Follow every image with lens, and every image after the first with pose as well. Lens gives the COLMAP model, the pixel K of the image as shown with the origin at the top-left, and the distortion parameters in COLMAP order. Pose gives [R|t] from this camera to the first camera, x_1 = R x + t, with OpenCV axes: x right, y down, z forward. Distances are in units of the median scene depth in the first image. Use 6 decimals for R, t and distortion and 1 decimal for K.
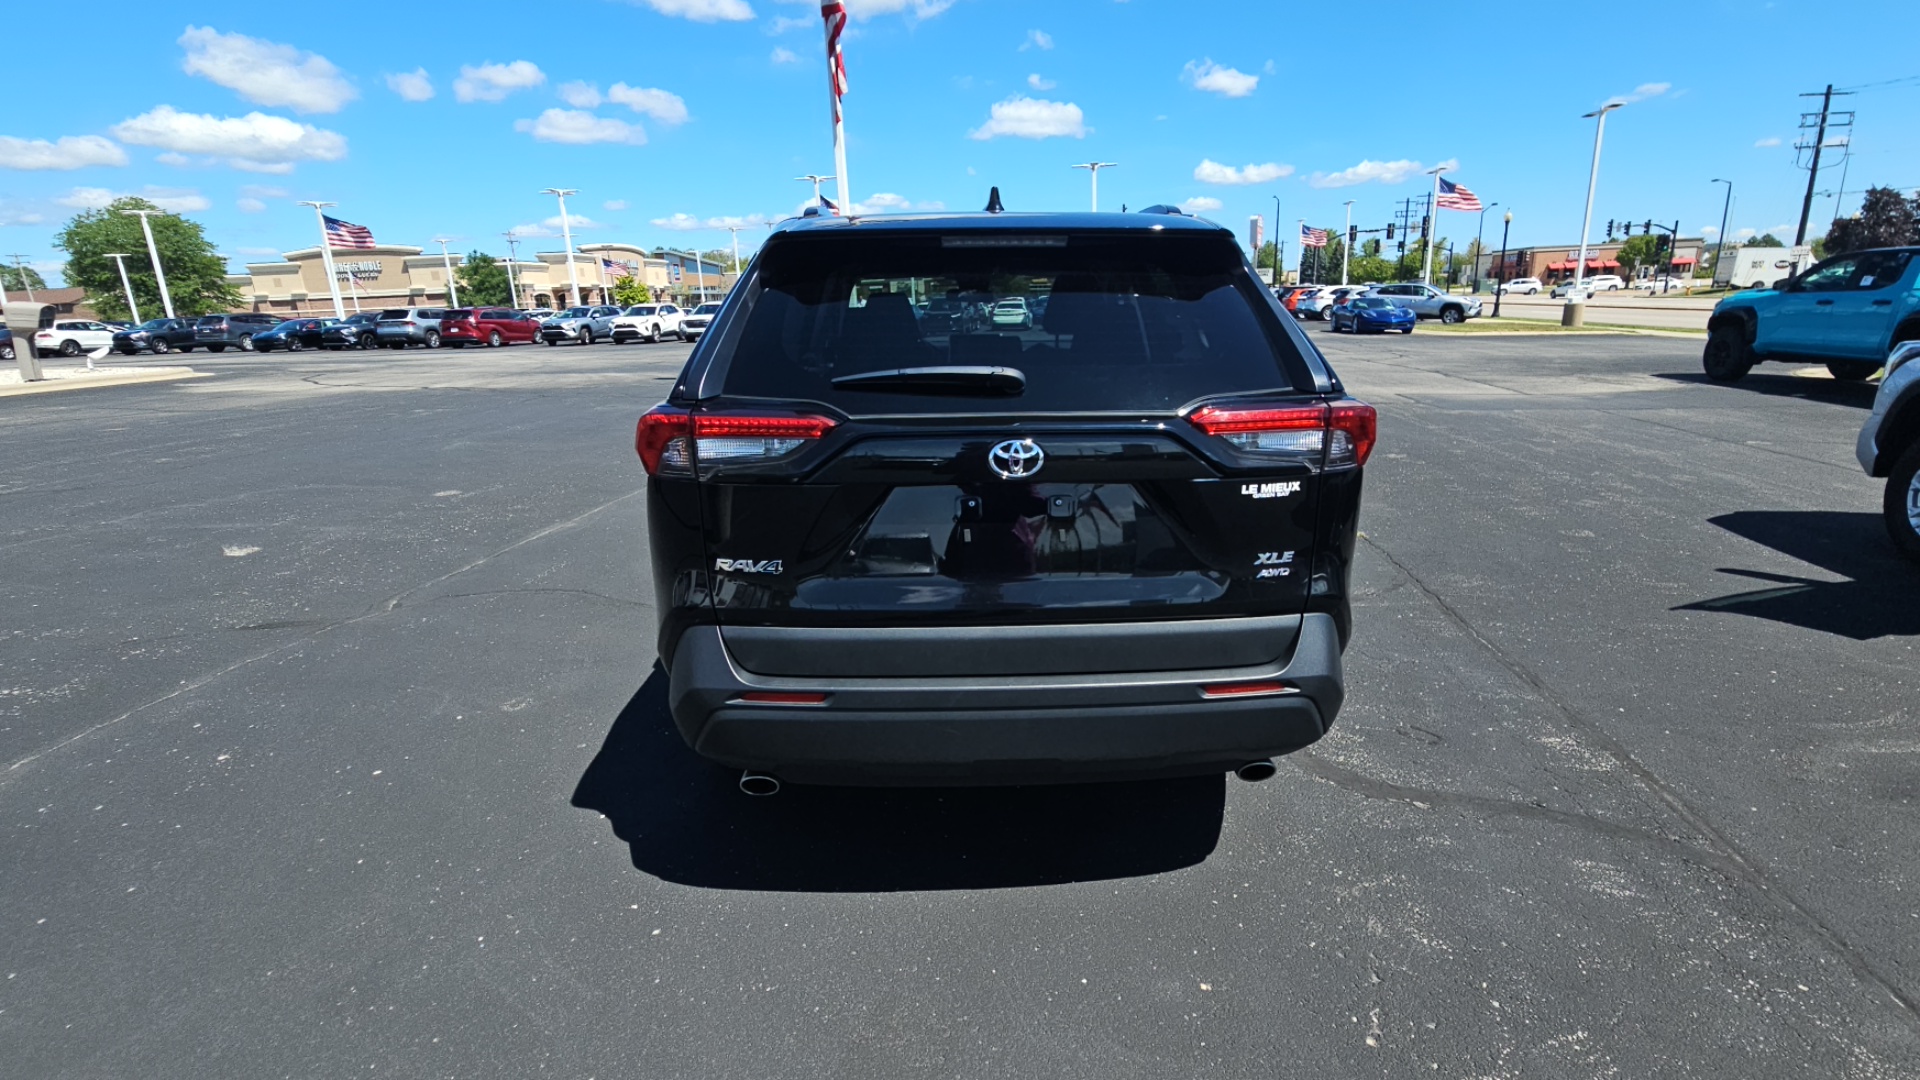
lens RADIAL K [[860.0, 0, 978.6], [0, 860.0, 539.3], [0, 0, 1]] dist [0.010273, -0.007582]
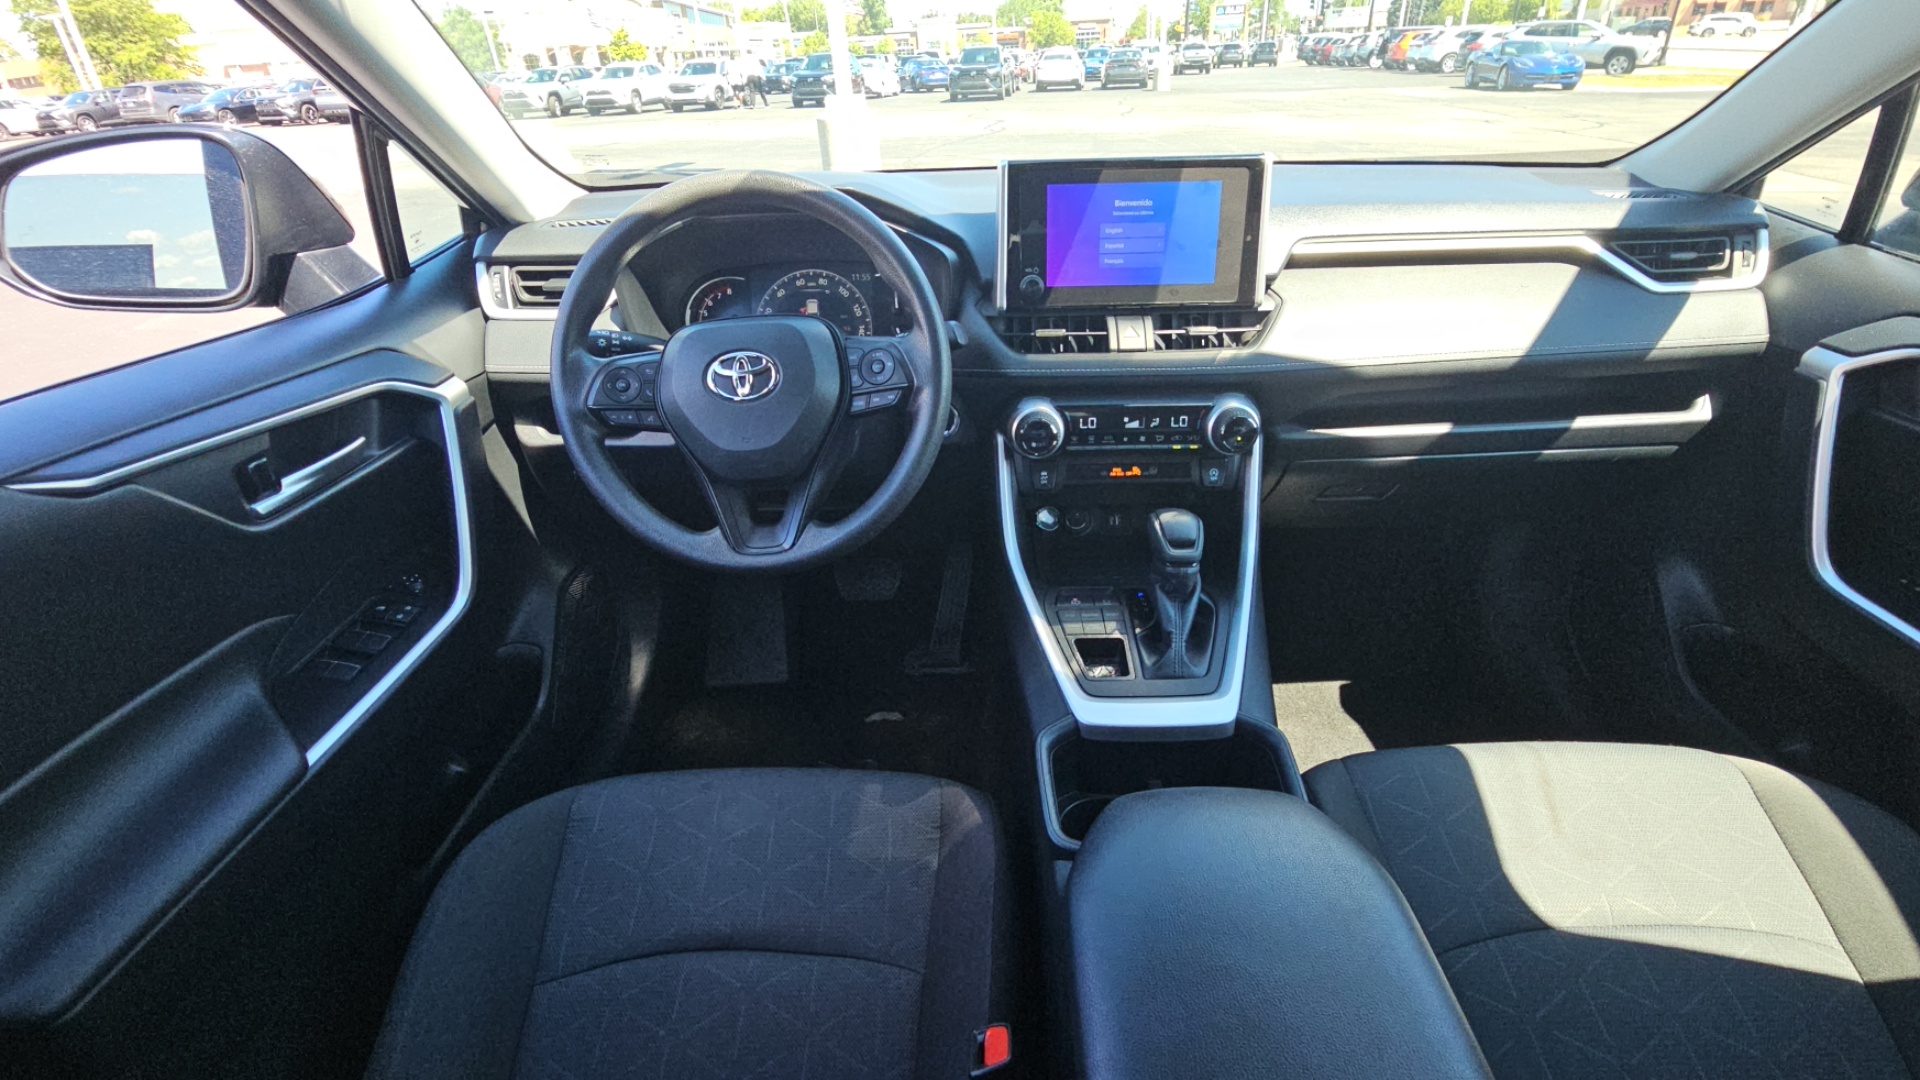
lens RADIAL K [[860.0, 0, 979.5], [0, 860.0, 541.0], [0, 0, 1]] dist [0.010273, -0.007582]
pose [[0.999231, 0.008074, -0.038361, -0.003308], [0.001373, 0.970754, 0.240071, -0.023871], [0.039177, -0.239939, 0.969997, 0.094205]]
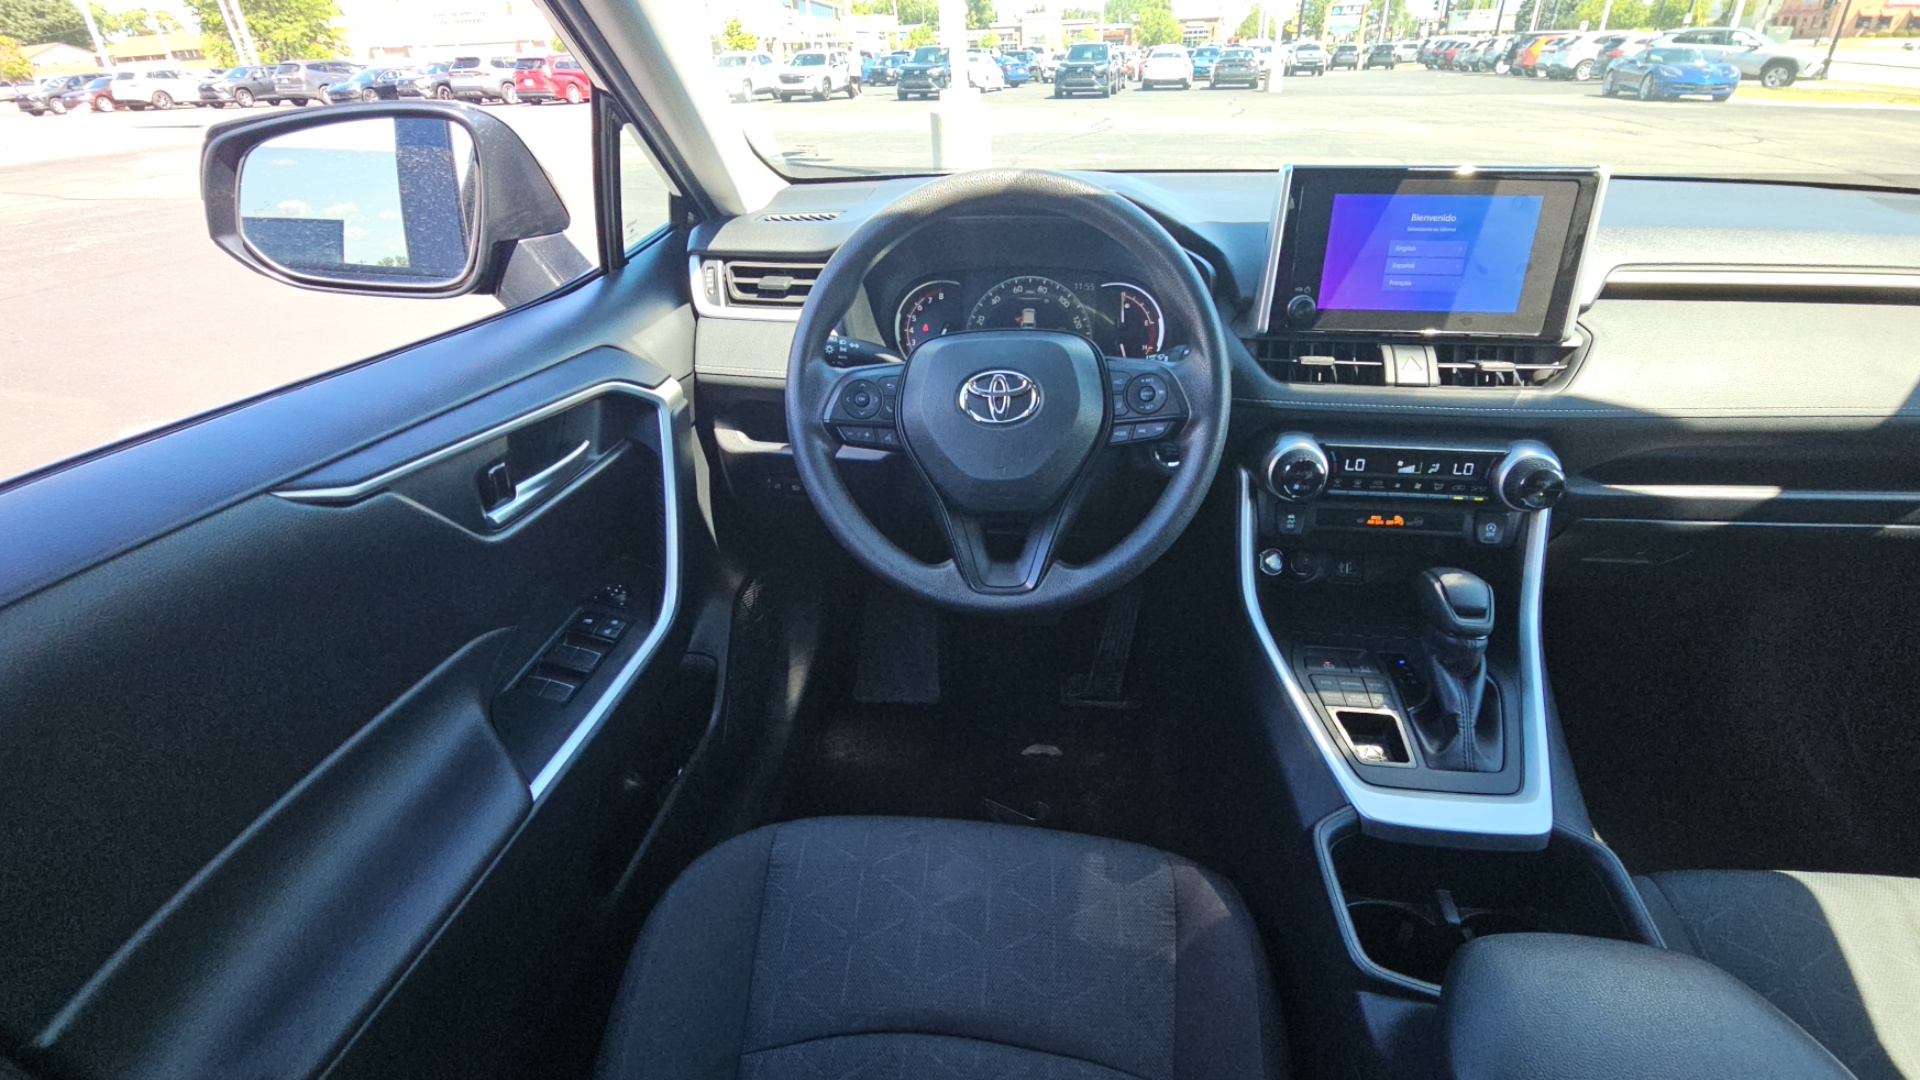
lens RADIAL K [[860.0, 0, 980.9], [0, 860.0, 541.1], [0, 0, 1]] dist [0.010273, -0.007582]
pose [[0.990250, 0.073777, -0.118157, -0.007886], [-0.042865, 0.968458, 0.245463, -0.024315], [0.132540, -0.238005, 0.962178, 0.096370]]
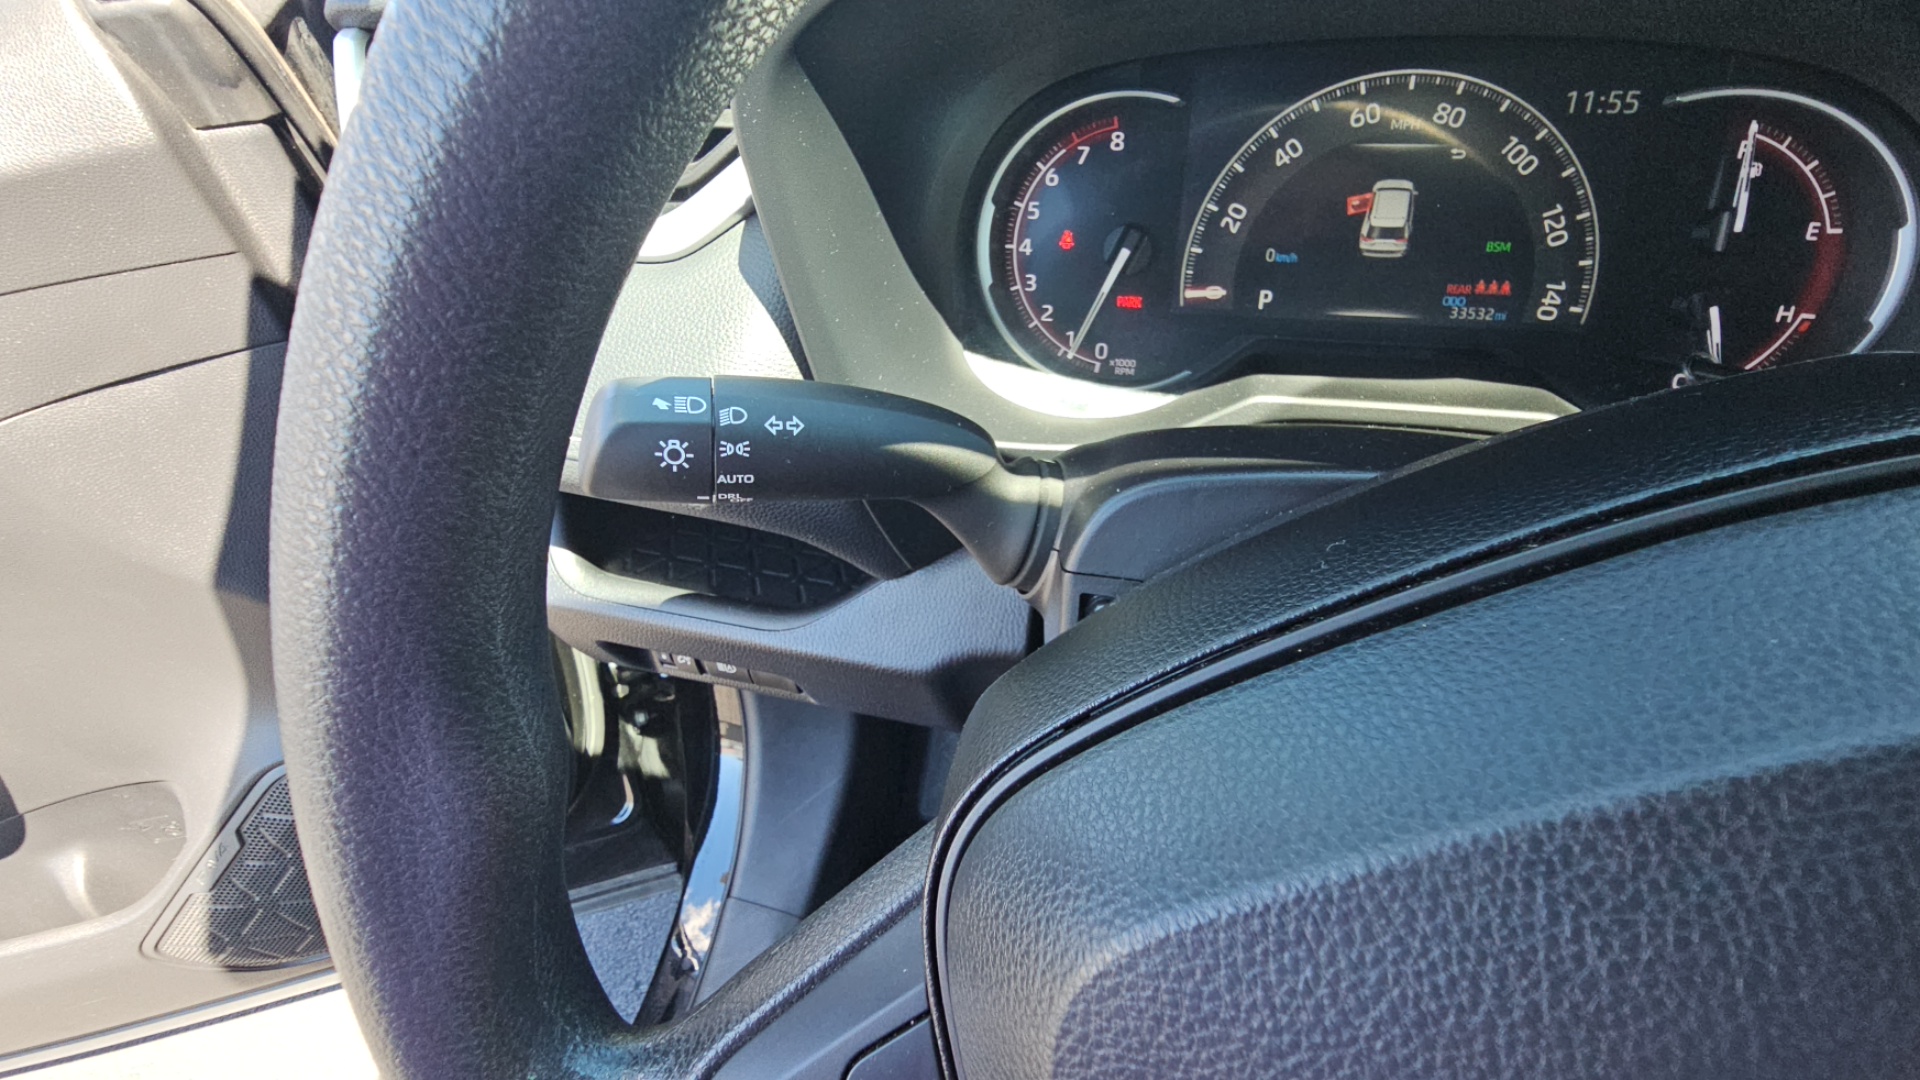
lens RADIAL K [[860.0, 0, 987.3], [0, 860.0, 540.9], [0, 0, 1]] dist [0.010273, -0.007582]
pose [[0.967548, 0.135057, -0.213566, -0.011696], [-0.022732, 0.888275, 0.458749, -0.025456], [0.251663, -0.439006, 0.862519, 0.114033]]
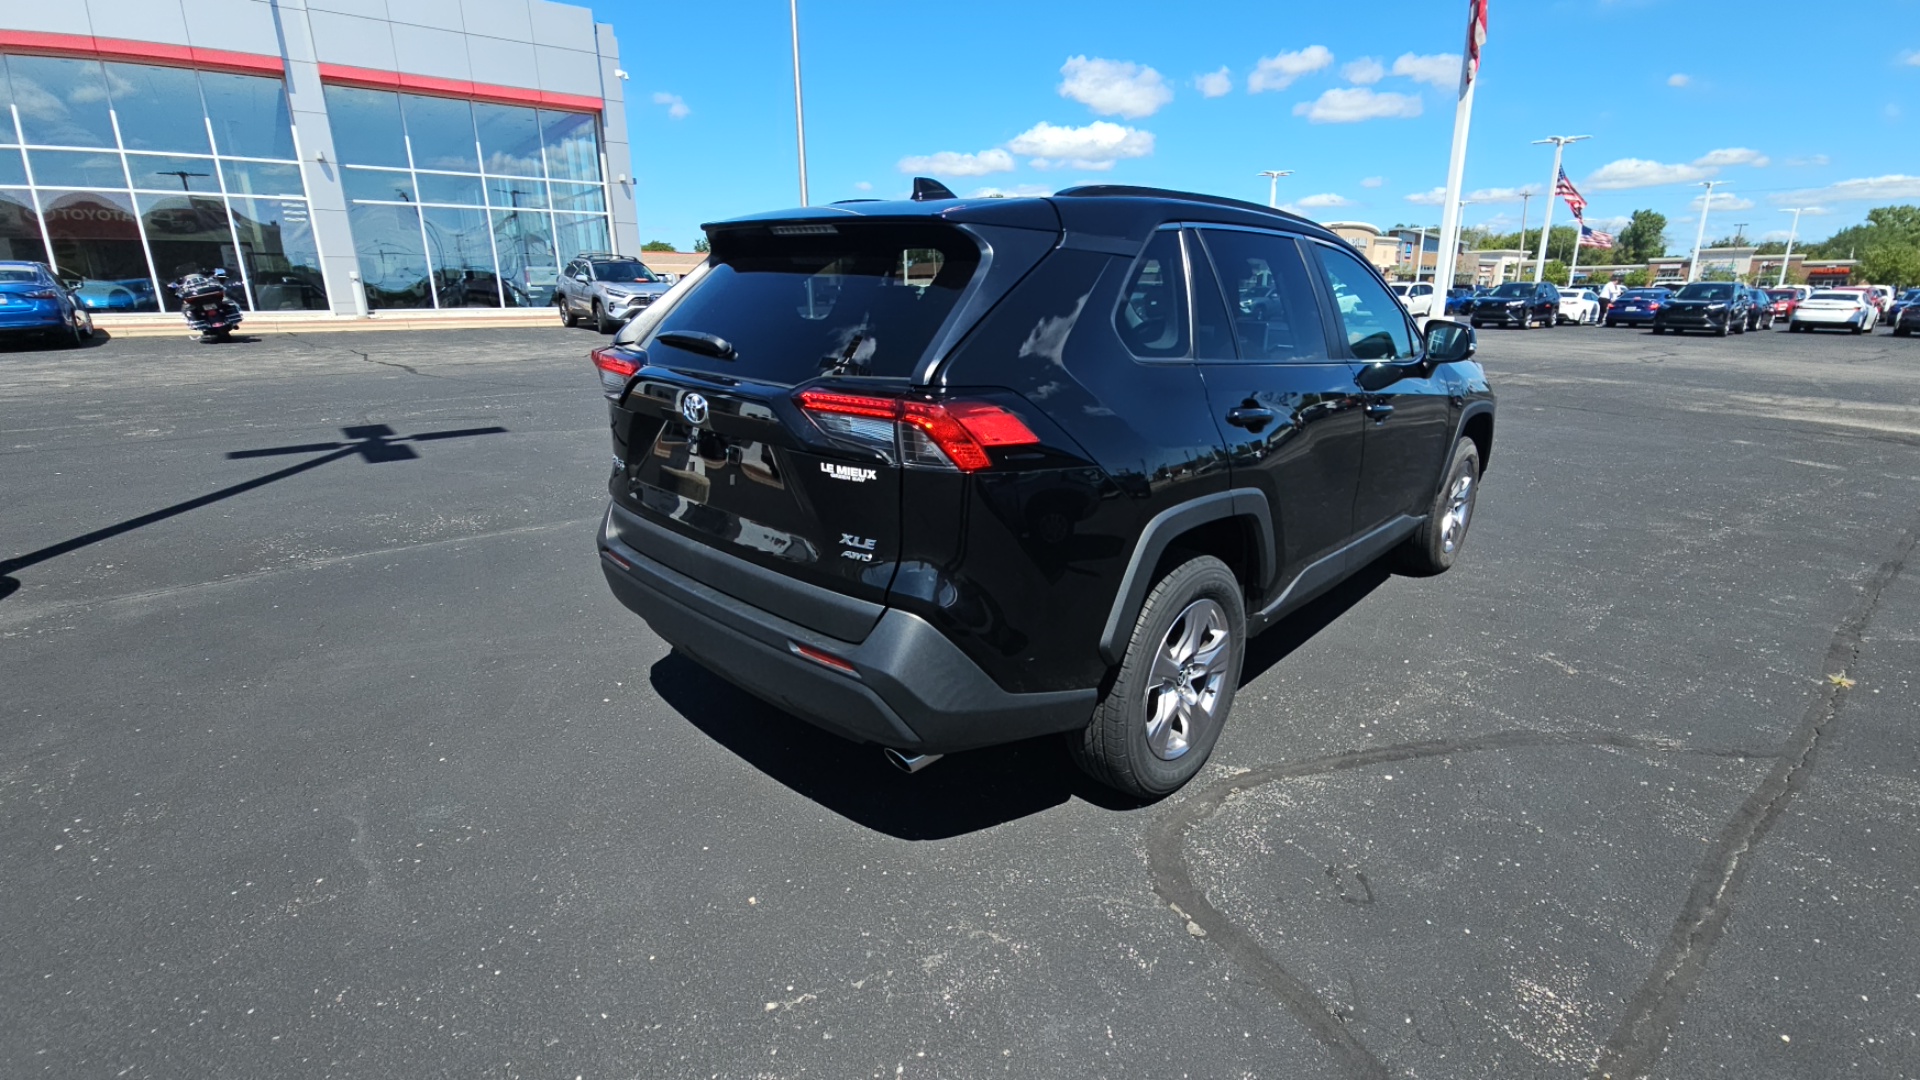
lens RADIAL K [[860.0, 0, 981.1], [0, 860.0, 536.6], [0, 0, 1]] dist [0.010273, -0.007582]
pose [[0.716259, 0.222387, -0.661451, 0.055296], [-0.209164, 0.972699, 0.100537, -0.005771], [0.665750, 0.066341, 0.743220, 0.016744]]
